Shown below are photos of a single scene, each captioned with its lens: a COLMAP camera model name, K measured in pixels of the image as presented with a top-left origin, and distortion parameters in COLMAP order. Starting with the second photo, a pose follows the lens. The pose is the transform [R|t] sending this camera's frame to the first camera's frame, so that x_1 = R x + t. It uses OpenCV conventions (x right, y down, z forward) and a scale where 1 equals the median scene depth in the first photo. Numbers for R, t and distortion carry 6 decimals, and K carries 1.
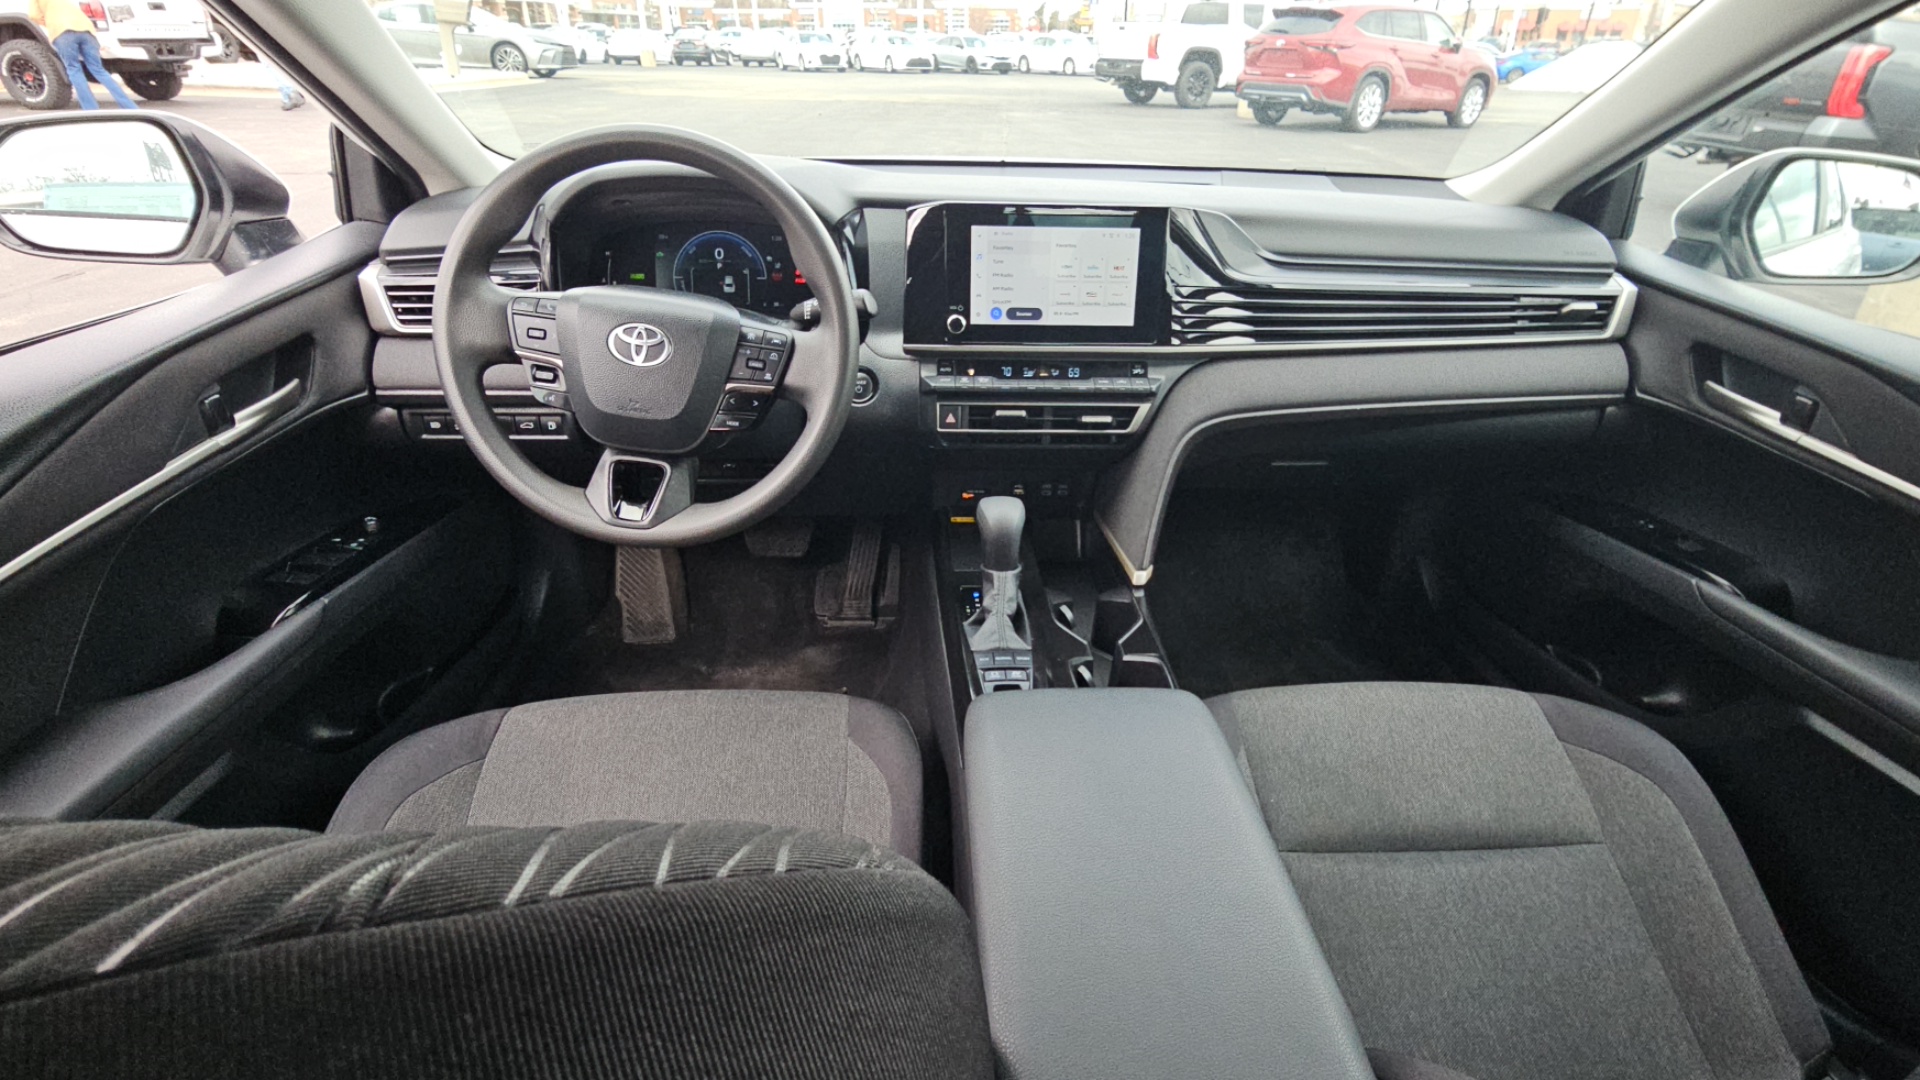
lens RADIAL K [[900.2, 0, 980.8], [0, 900.2, 546.9], [0, 0, 1]] dist [0.000406, -0.000667]
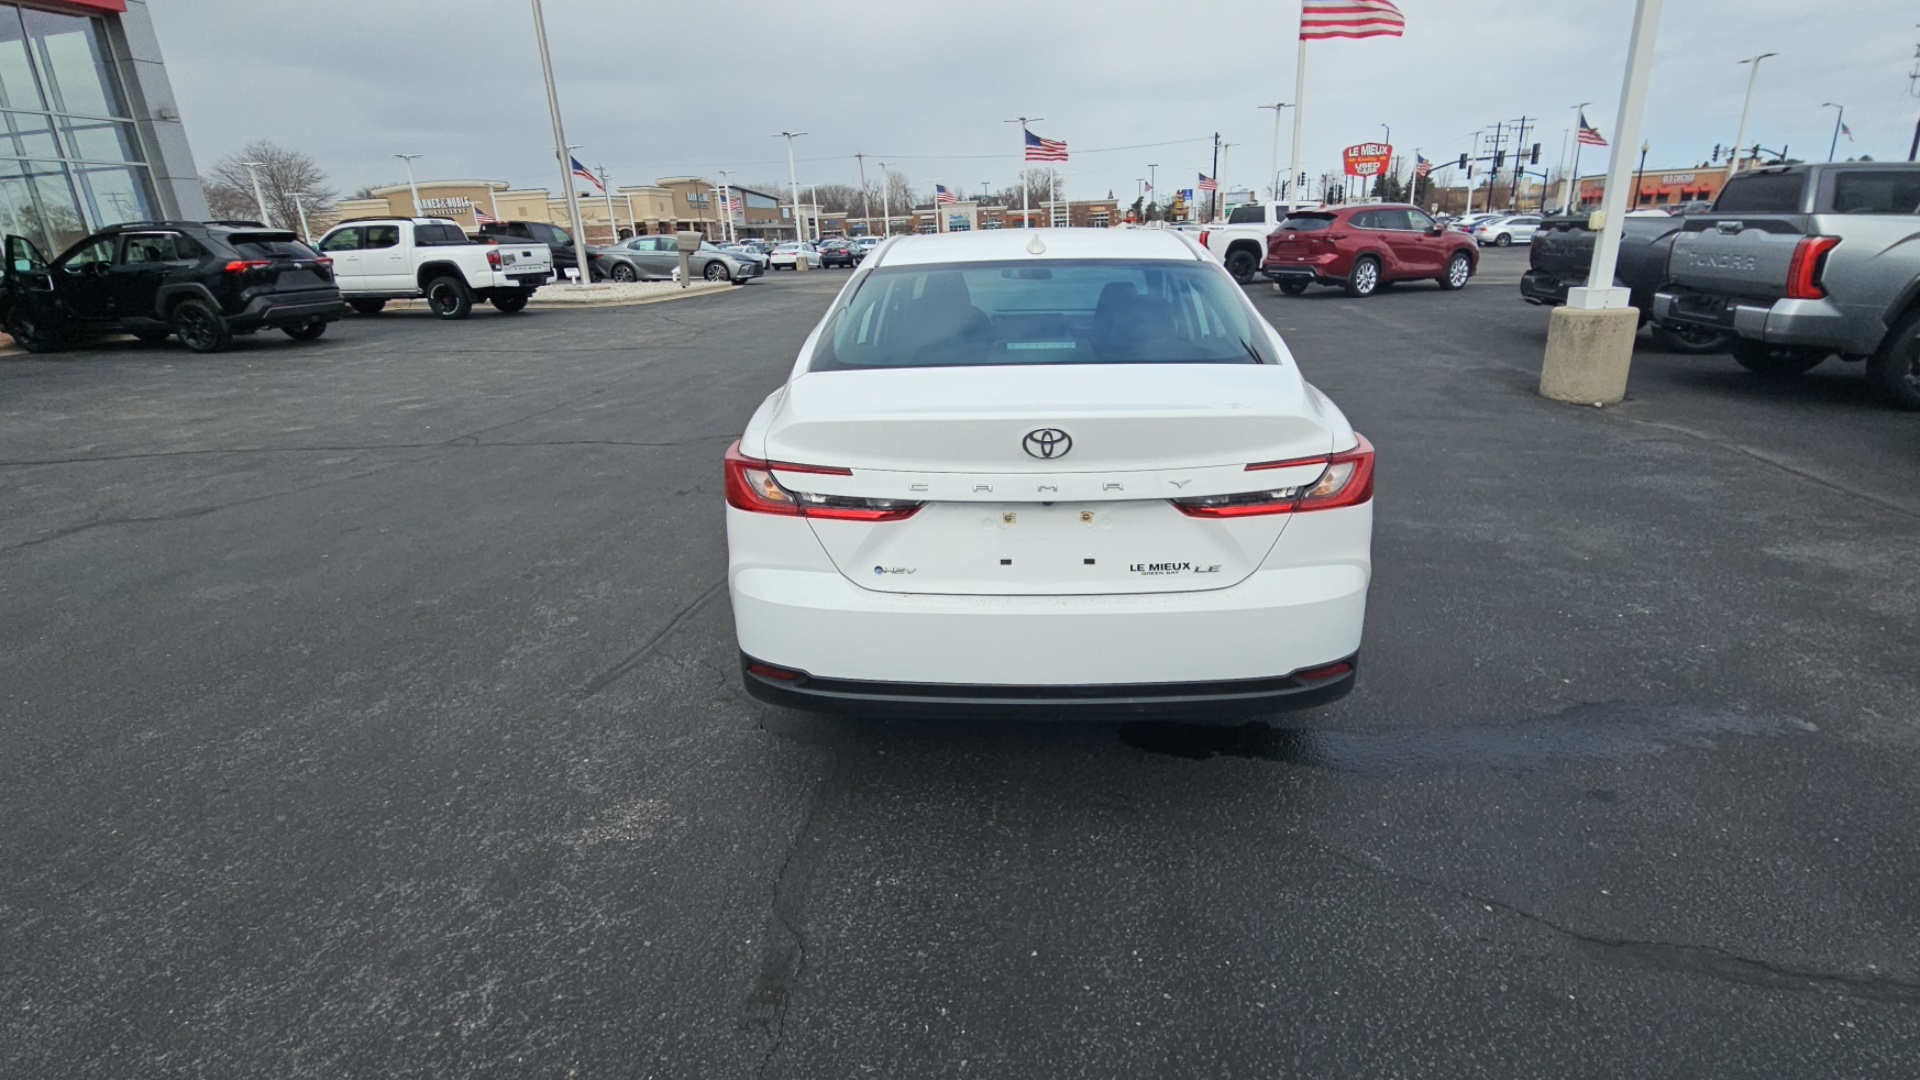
lens RADIAL K [[898.1, 0, 982.1], [0, 898.1, 546.5], [0, 0, 1]] dist [0.001479, -0.000998]
pose [[0.993077, -0.010899, -0.116956, 0.250450], [-0.009903, 0.984373, -0.175817, 1.175544], [0.117045, 0.175758, 0.977451, -2.470009]]
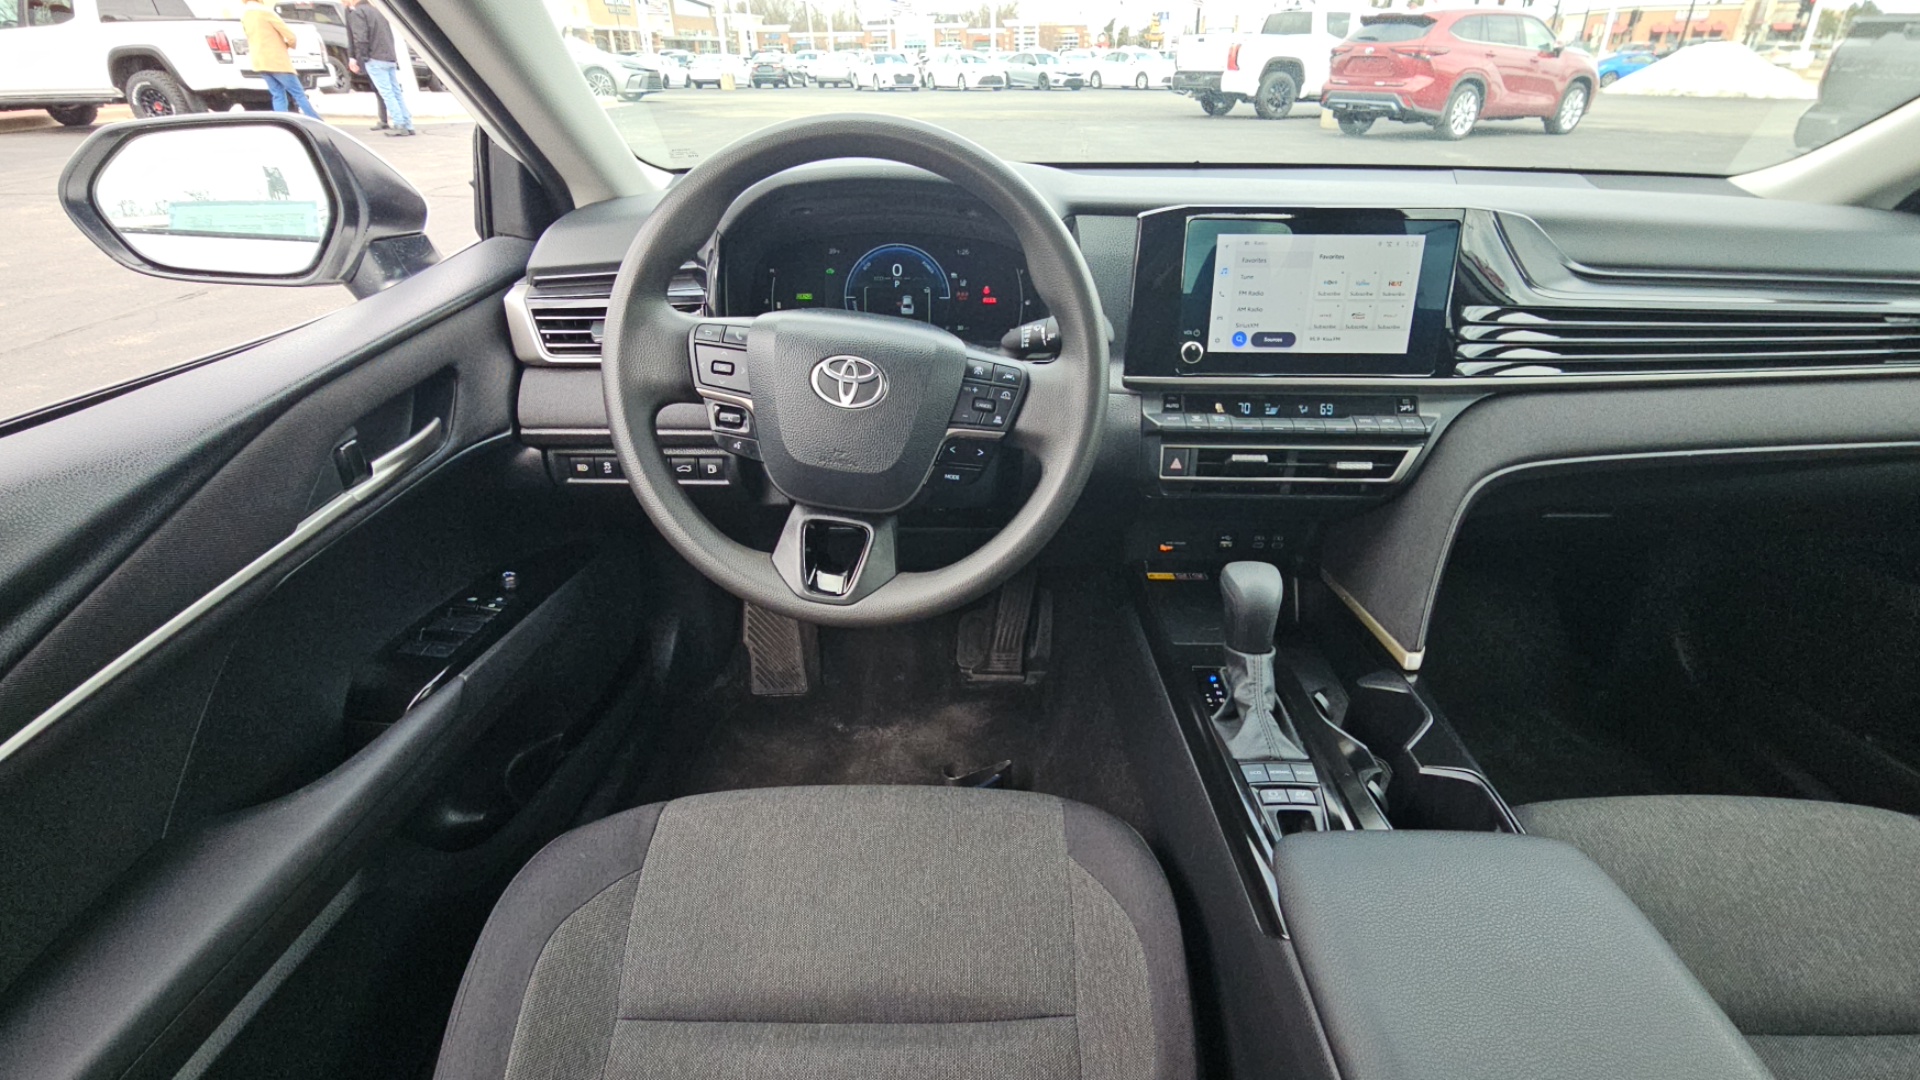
lens RADIAL K [[898.1, 0, 982.1], [0, 898.1, 546.5], [0, 0, 1]] dist [0.001479, -0.000998]
pose [[0.997651, 0.013542, -0.067156, -0.108758], [-0.014548, 0.999789, -0.014514, -0.035324], [0.066945, 0.015457, 0.997637, 0.107581]]
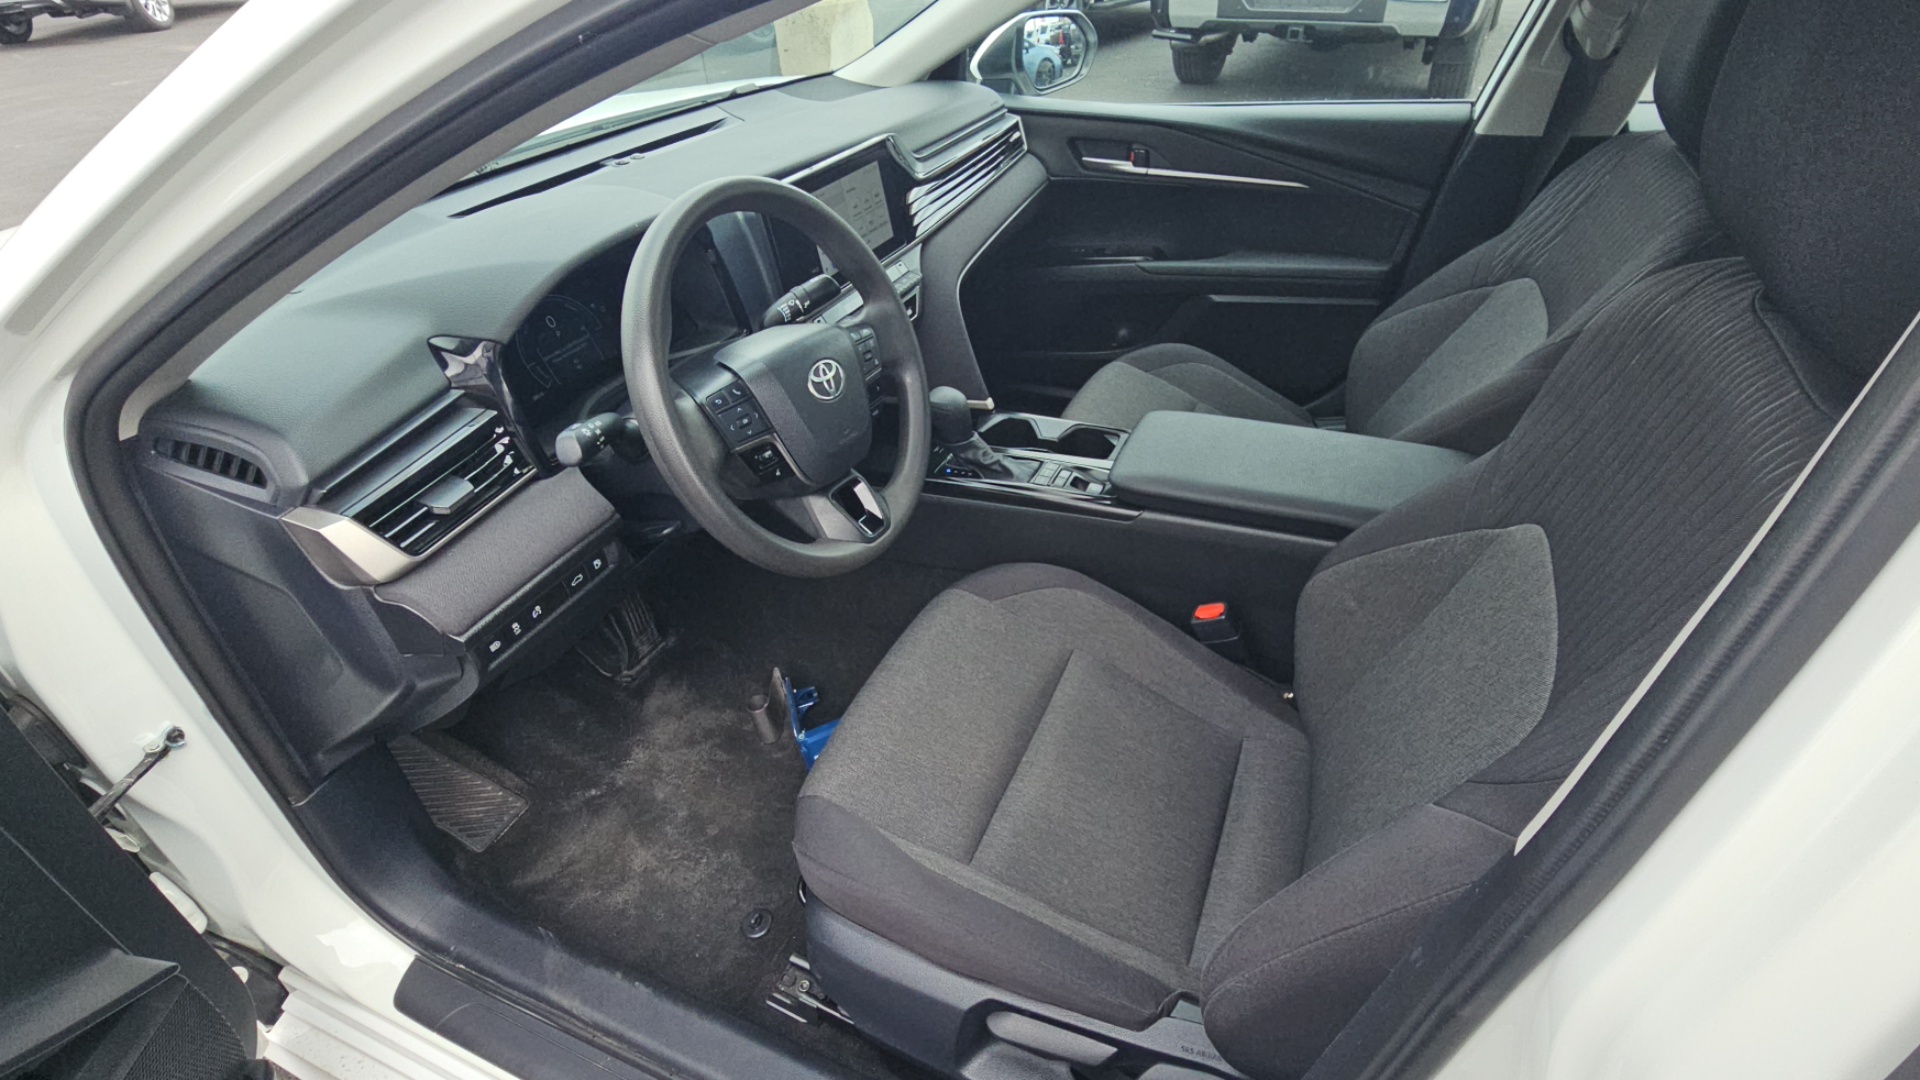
lens RADIAL K [[898.1, 0, 982.1], [0, 898.1, 546.5], [0, 0, 1]] dist [0.001479, -0.000998]
pose [[0.449717, -0.564462, 0.692197, -0.617585], [0.473628, 0.807764, 0.350989, -0.189603], [-0.757252, 0.169998, 0.630611, 0.119615]]
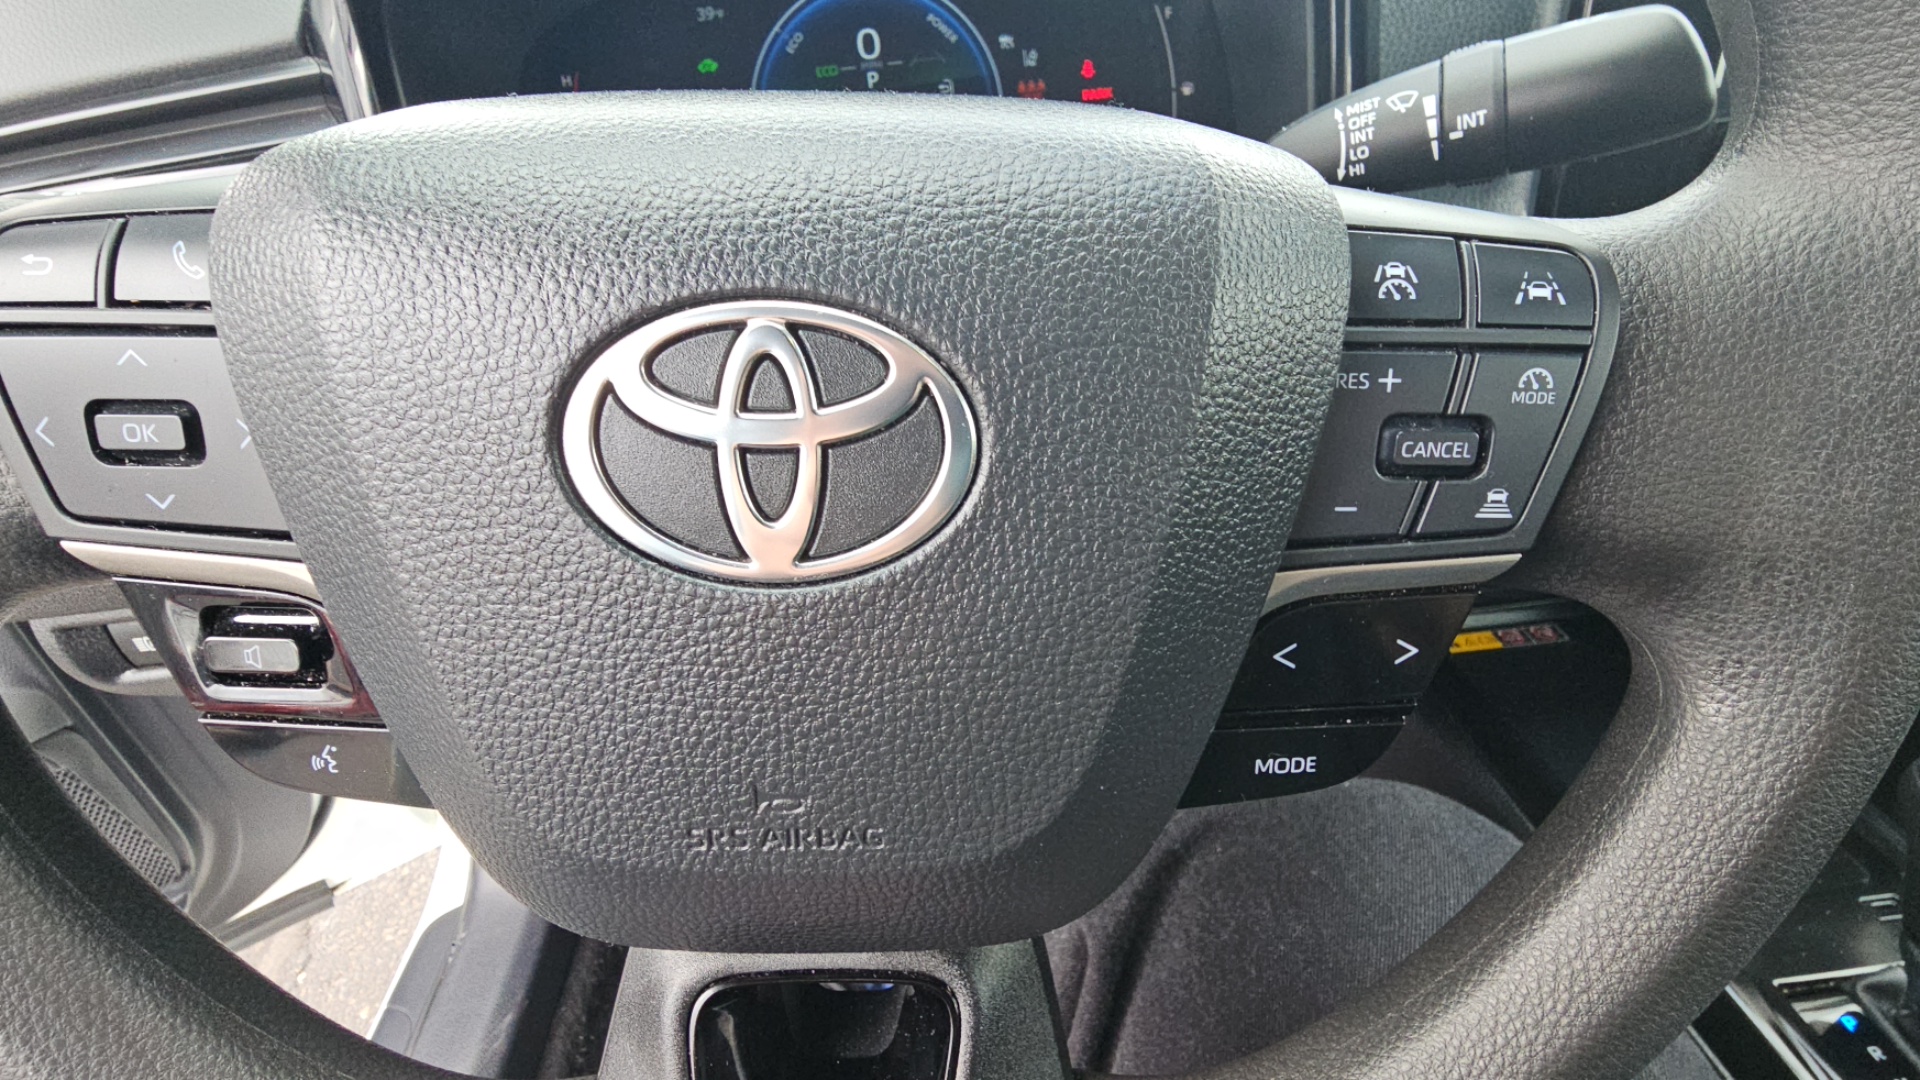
lens RADIAL K [[907.3, 0, 982.0], [0, 907.3, 549.9], [0, 0, 1]] dist [0.001871, -0.000879]
pose [[0.992896, -0.104375, -0.057121, -0.181825], [0.109982, 0.988275, 0.105908, -0.118301], [0.045397, -0.111438, 0.992734, 0.458845]]
